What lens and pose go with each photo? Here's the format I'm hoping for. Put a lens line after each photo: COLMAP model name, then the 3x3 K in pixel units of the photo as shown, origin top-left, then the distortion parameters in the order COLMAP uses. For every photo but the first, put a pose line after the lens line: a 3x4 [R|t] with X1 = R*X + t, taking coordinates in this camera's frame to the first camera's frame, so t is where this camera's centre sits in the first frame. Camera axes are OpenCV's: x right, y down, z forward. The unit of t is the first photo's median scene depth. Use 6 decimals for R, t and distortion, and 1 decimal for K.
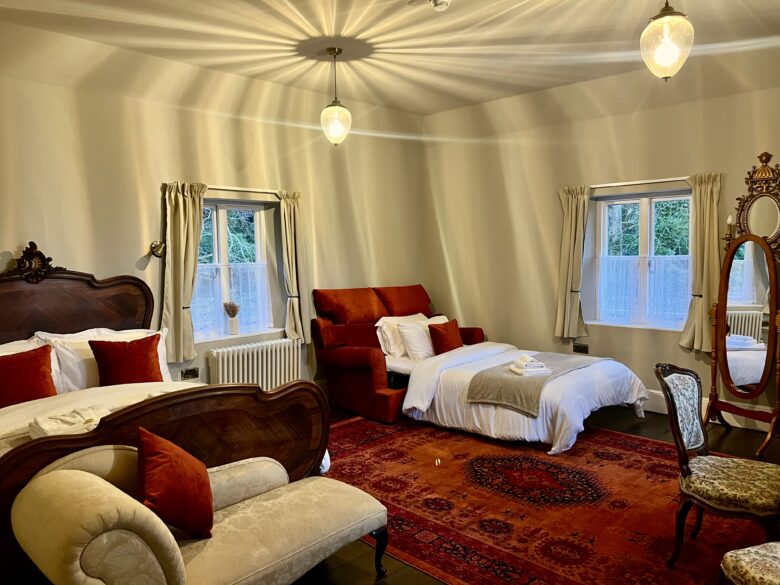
lens RADIAL K [[592.6, 0, 392.3], [0, 592.6, 295.2], [0, 0, 1]] dist [0.046243, -0.032400]
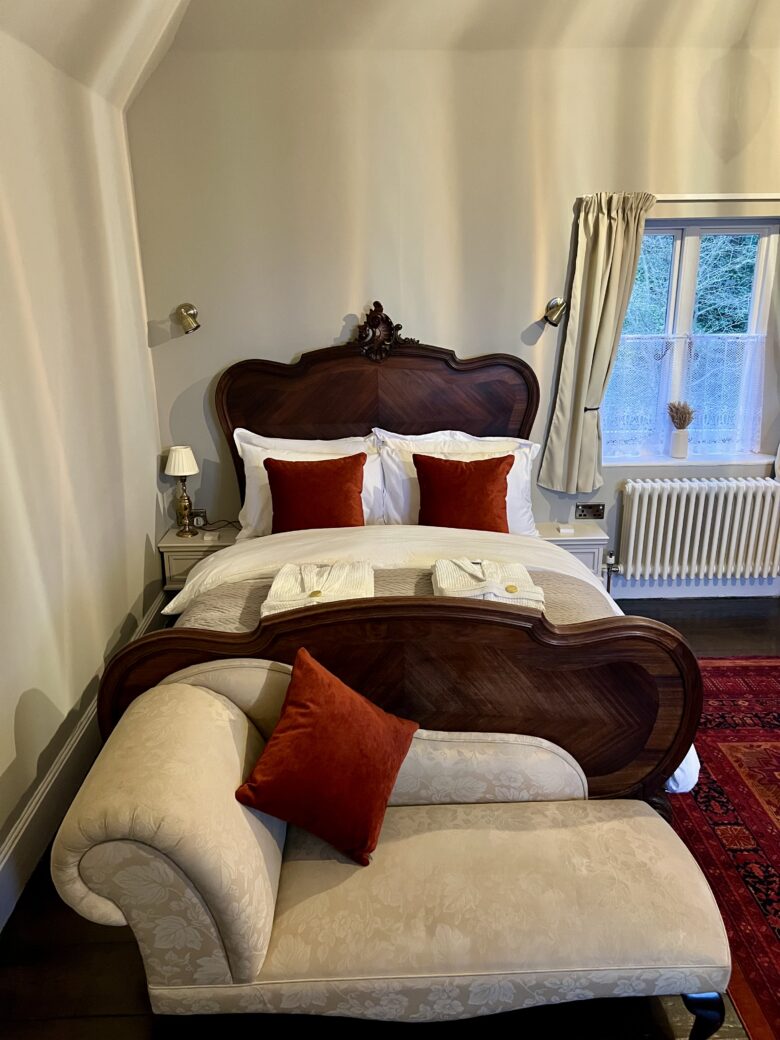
lens RADIAL K [[790.1, 0, 385.6], [0, 790.1, 513.2], [0, 0, 1]] dist [0.046243, -0.032400]
pose [[0.706682, 0.213132, -0.674666, 0.094977], [-0.060816, 0.968319, 0.242198, -0.069738], [0.704912, -0.130127, 0.697256, 0.292999]]
